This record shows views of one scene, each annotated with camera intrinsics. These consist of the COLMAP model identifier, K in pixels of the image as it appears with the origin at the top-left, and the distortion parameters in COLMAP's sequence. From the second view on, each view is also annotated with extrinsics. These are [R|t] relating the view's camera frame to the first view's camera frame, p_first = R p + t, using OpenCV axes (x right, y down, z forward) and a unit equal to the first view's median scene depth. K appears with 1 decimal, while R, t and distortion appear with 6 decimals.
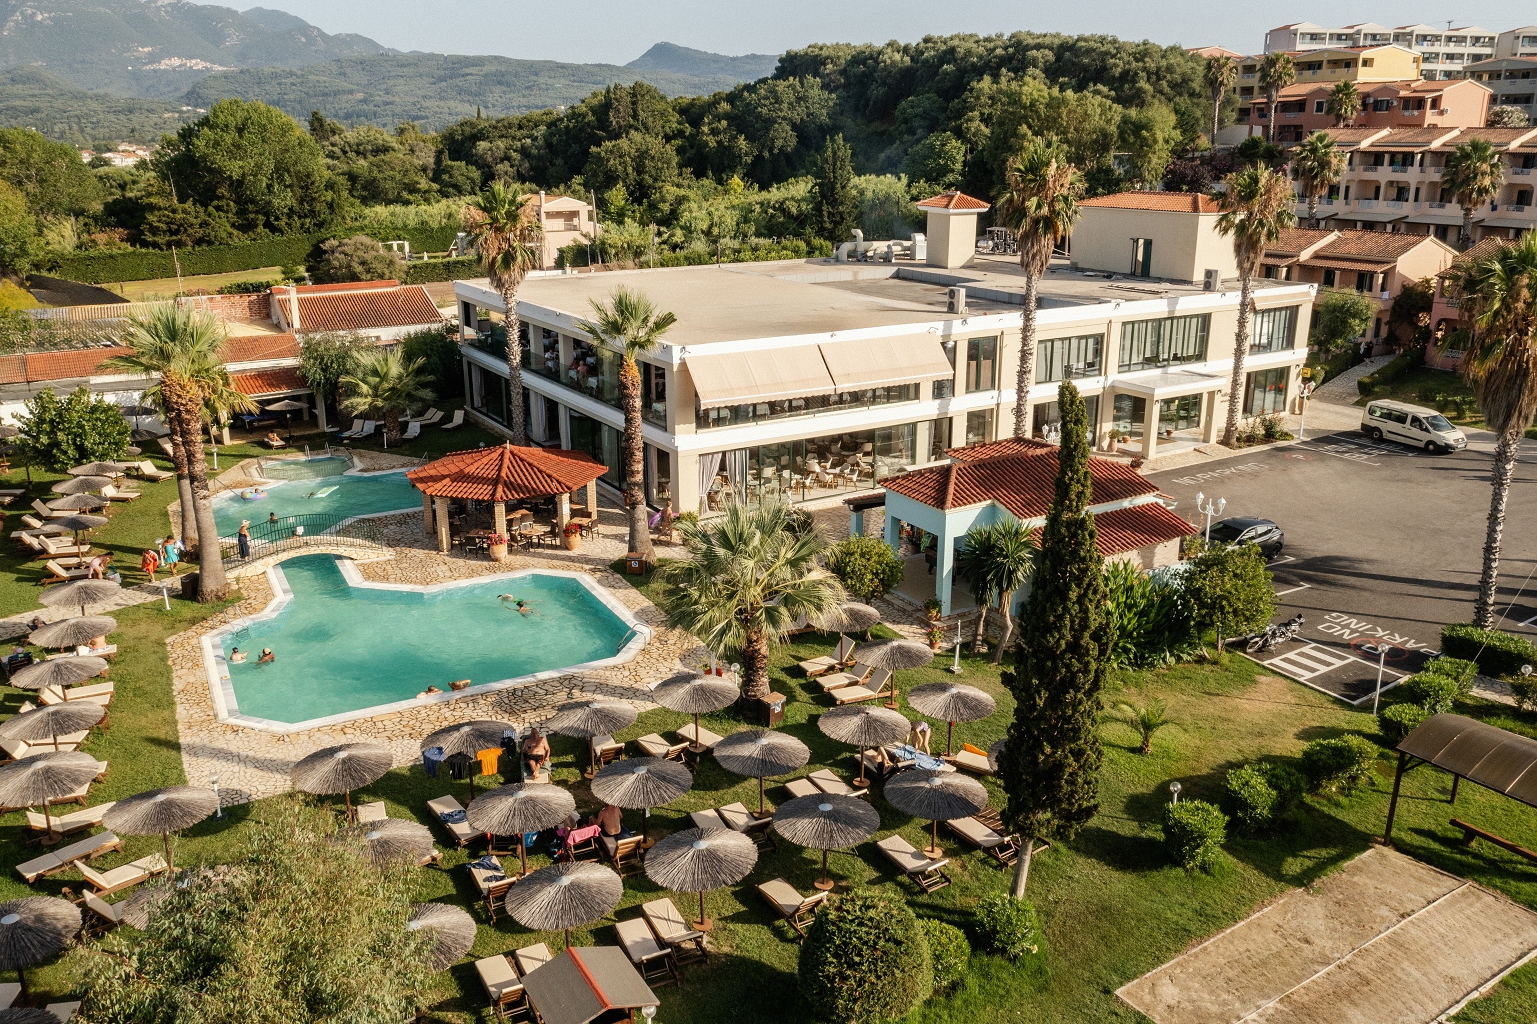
lens RADIAL K [[1217.7, 0, 768.5], [0, 1217.7, 512.0], [0, 0, 1]] dist [-0.000091, 0.000098]
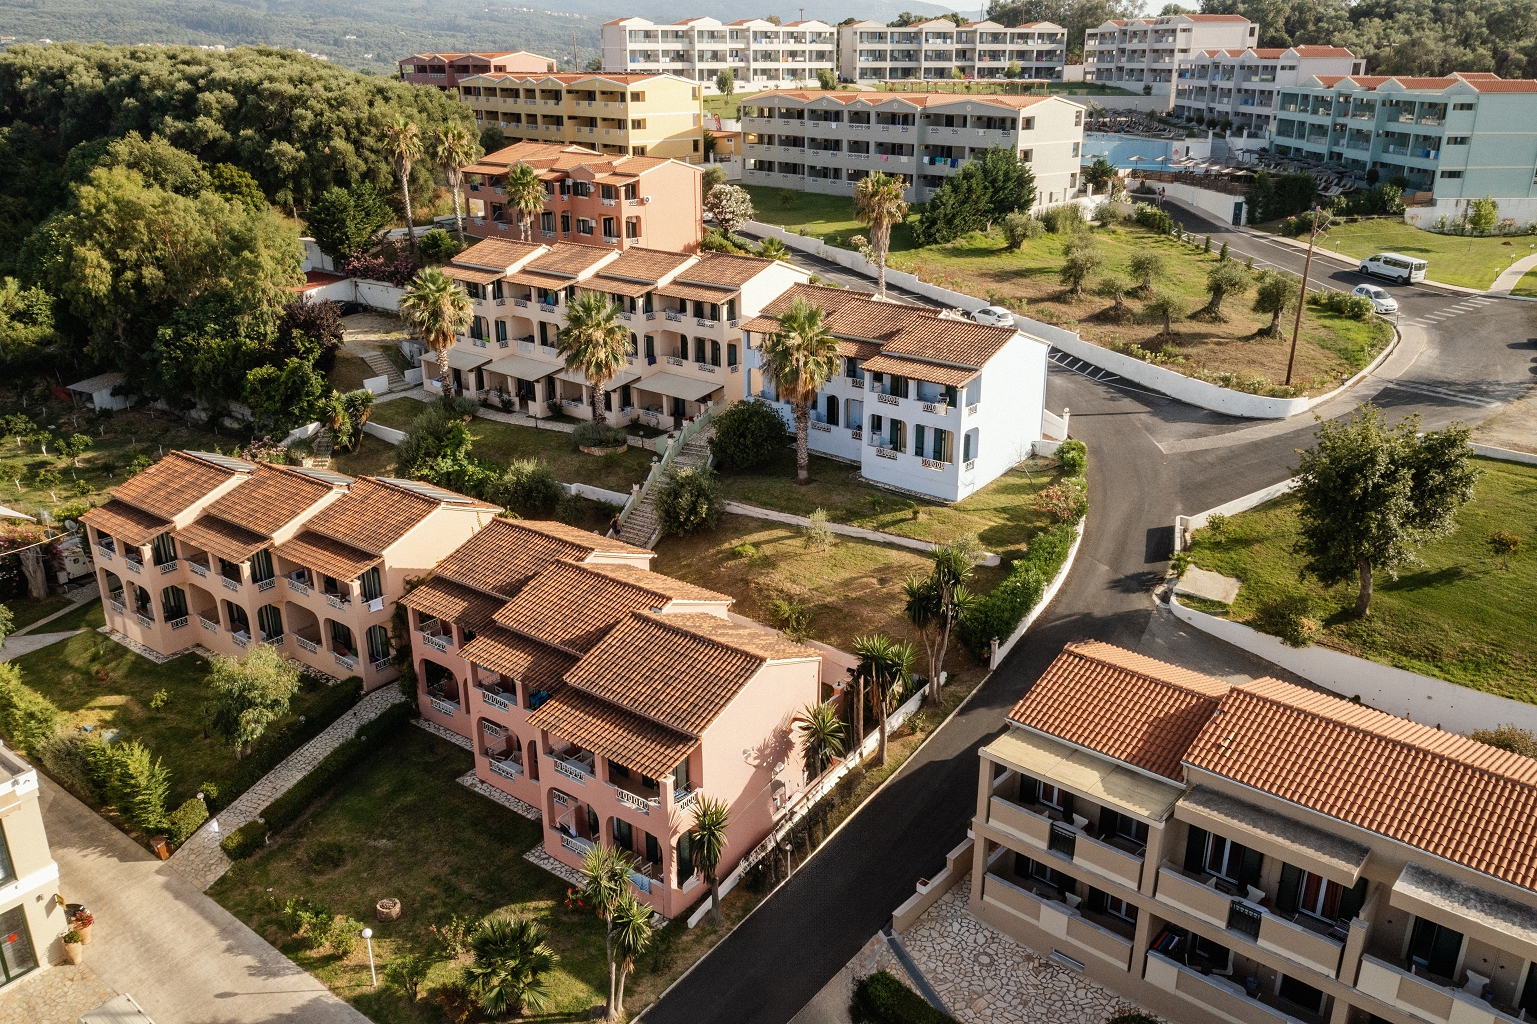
lens RADIAL K [[1217.7, 0, 768.5], [0, 1217.7, 512.0], [0, 0, 1]] dist [-0.000091, 0.000098]
pose [[0.939061, -0.130332, 0.318083, 0.280745], [0.110369, 0.990659, 0.080078, -0.144825], [-0.325549, -0.040092, 0.944675, 0.157661]]
